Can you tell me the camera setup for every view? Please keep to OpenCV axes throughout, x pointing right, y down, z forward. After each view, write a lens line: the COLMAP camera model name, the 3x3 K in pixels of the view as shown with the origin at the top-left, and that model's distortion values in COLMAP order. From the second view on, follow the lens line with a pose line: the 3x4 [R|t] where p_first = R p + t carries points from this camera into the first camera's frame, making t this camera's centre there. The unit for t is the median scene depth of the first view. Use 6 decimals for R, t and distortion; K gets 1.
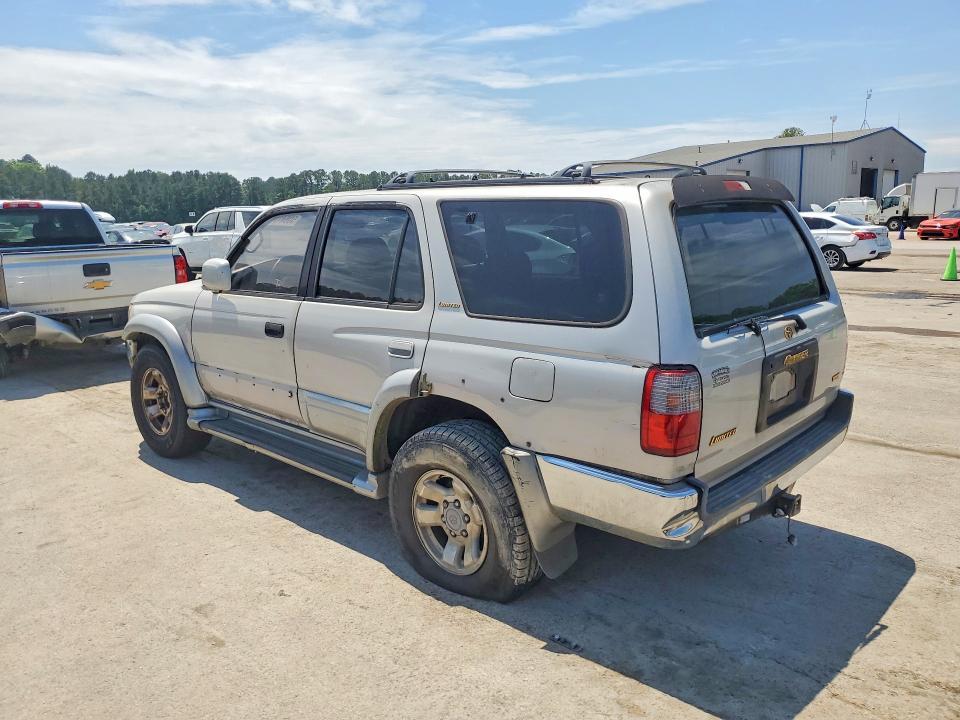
lens RADIAL K [[733.6, 0, 476.3], [0, 733.6, 365.1], [0, 0, 1]] dist [0.036651, -0.007208]
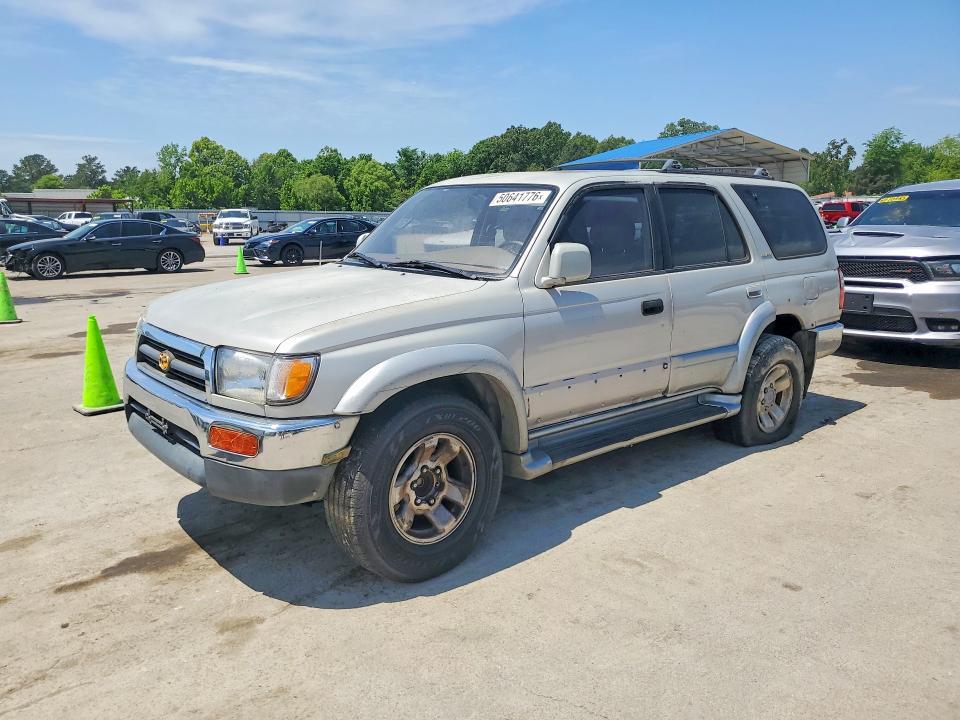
lens RADIAL K [[733.6, 0, 478.9], [0, 733.6, 354.3], [0, 0, 1]] dist [0.036651, -0.007208]
pose [[0.120581, -0.167749, 0.978428, -1.288721], [0.208252, 0.967962, 0.140290, -0.174722], [-0.970614, 0.186843, 0.151652, 1.093736]]
